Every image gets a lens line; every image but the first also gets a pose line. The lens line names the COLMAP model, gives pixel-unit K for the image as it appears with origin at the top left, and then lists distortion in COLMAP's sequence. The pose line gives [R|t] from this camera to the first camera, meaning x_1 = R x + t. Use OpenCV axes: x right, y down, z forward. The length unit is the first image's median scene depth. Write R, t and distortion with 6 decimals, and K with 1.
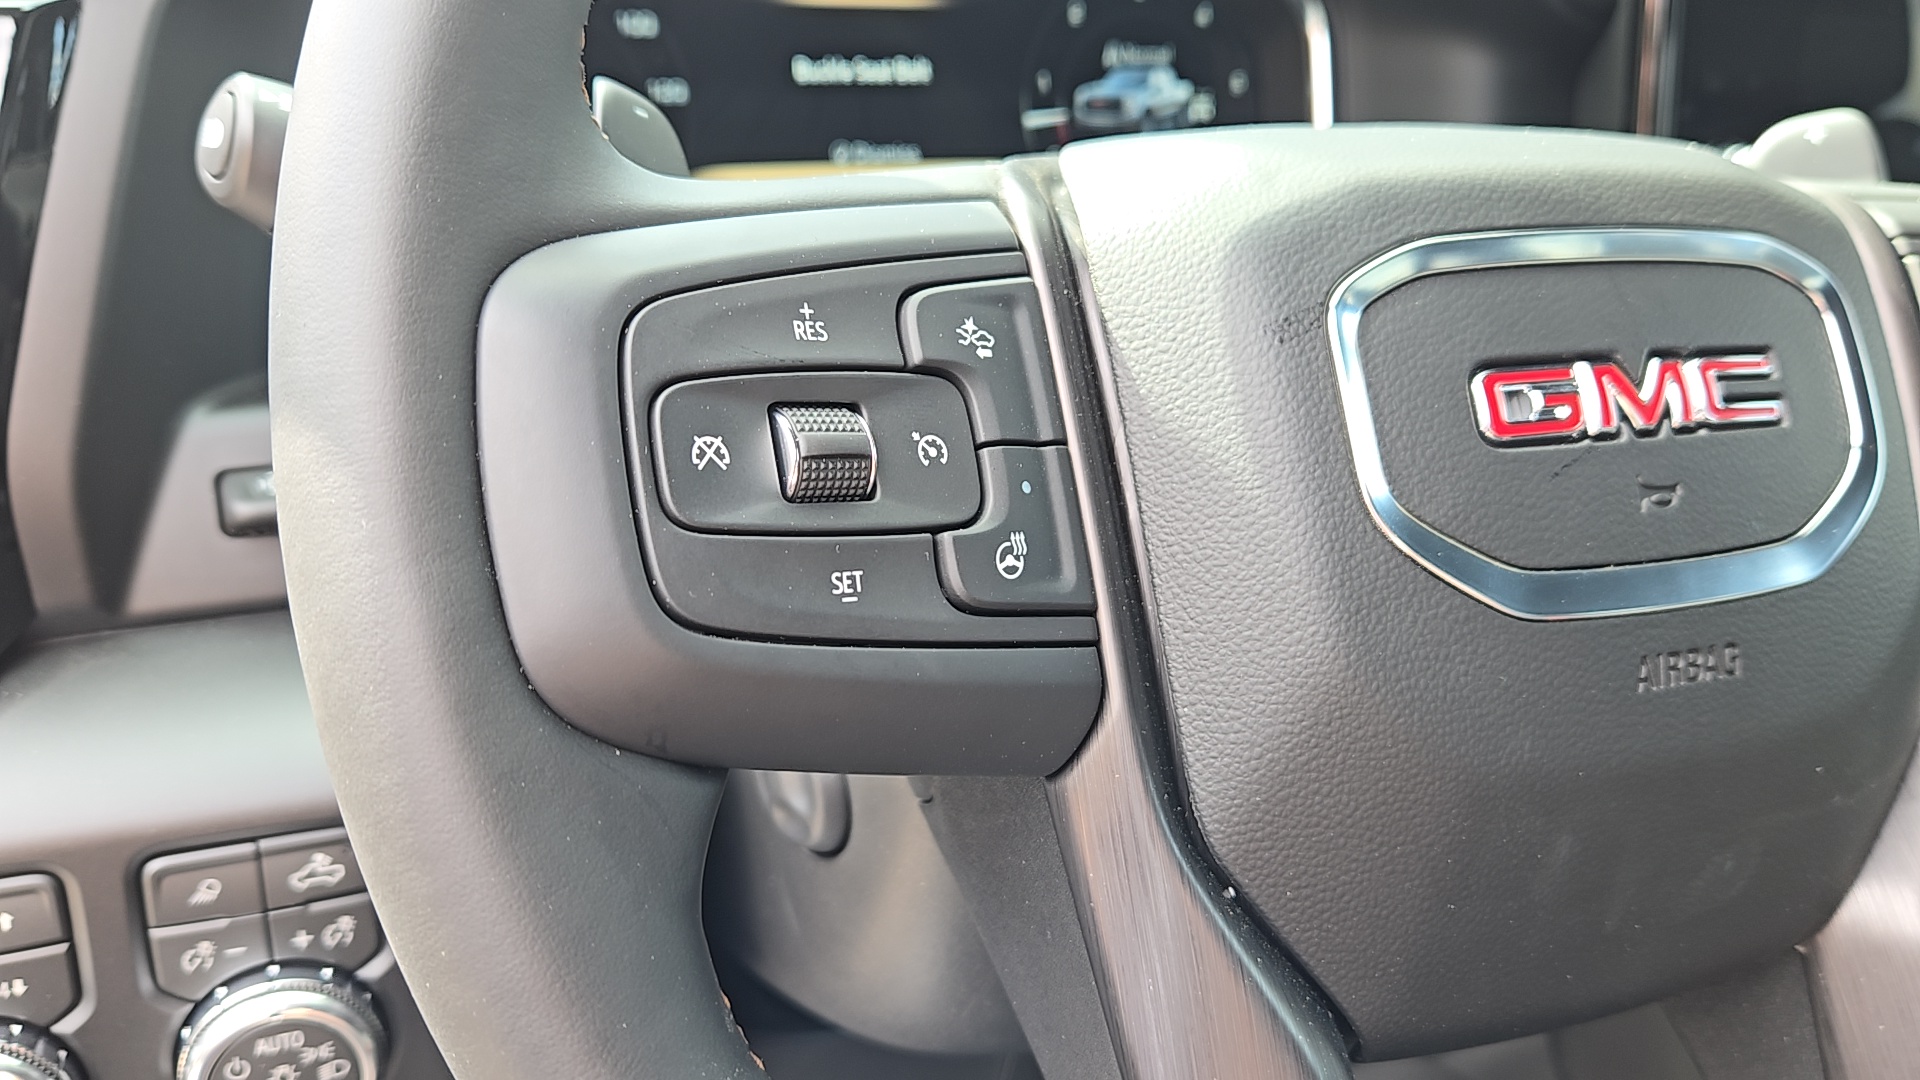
lens RADIAL K [[1608.4, 0, 948.0], [0, 1608.4, 534.5], [0, 0, 1]] dist [0.010213, 0.000456]
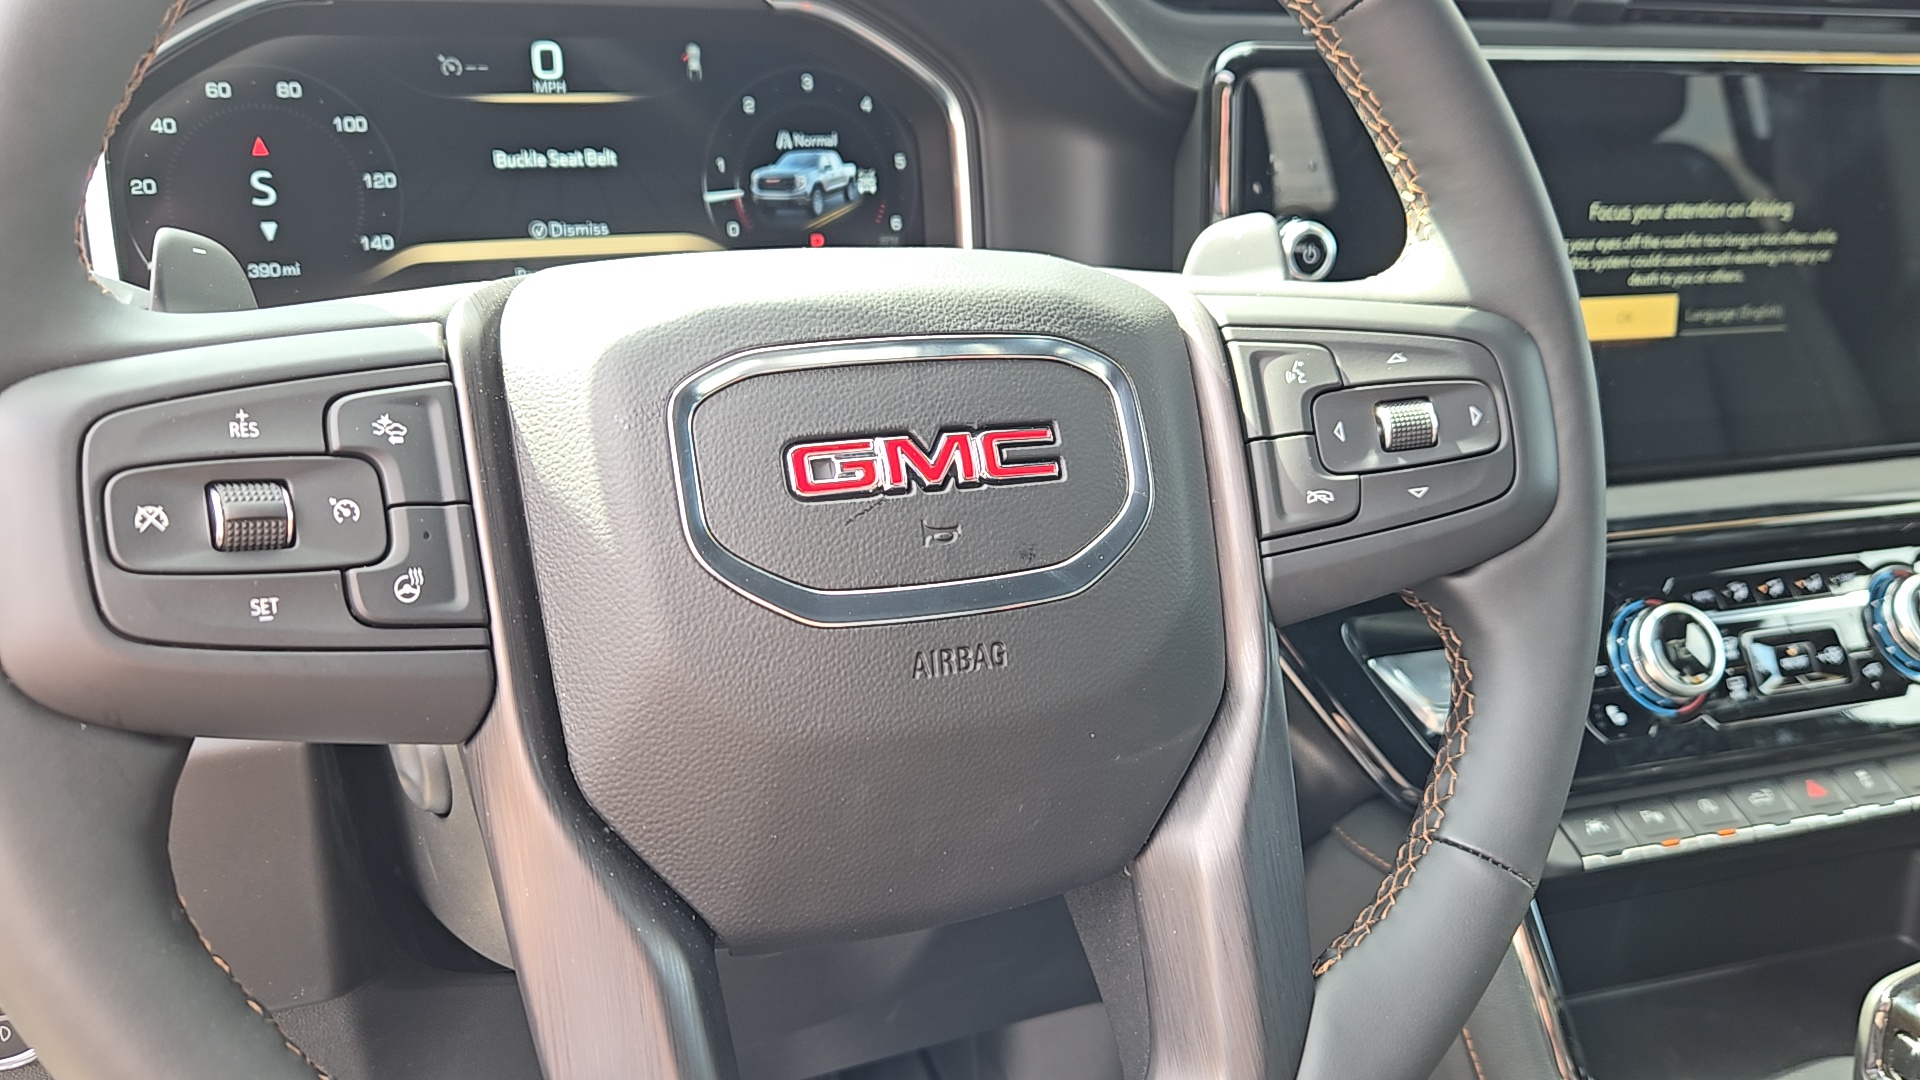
lens RADIAL K [[1608.4, 0, 932.5], [0, 1608.4, 539.8], [0, 0, 1]] dist [0.010213, 0.000456]
pose [[0.999848, -0.009389, 0.014710, 0.440998], [0.009377, 0.999956, 0.000913, -0.021901], [-0.014718, -0.000775, 0.999891, -0.381574]]
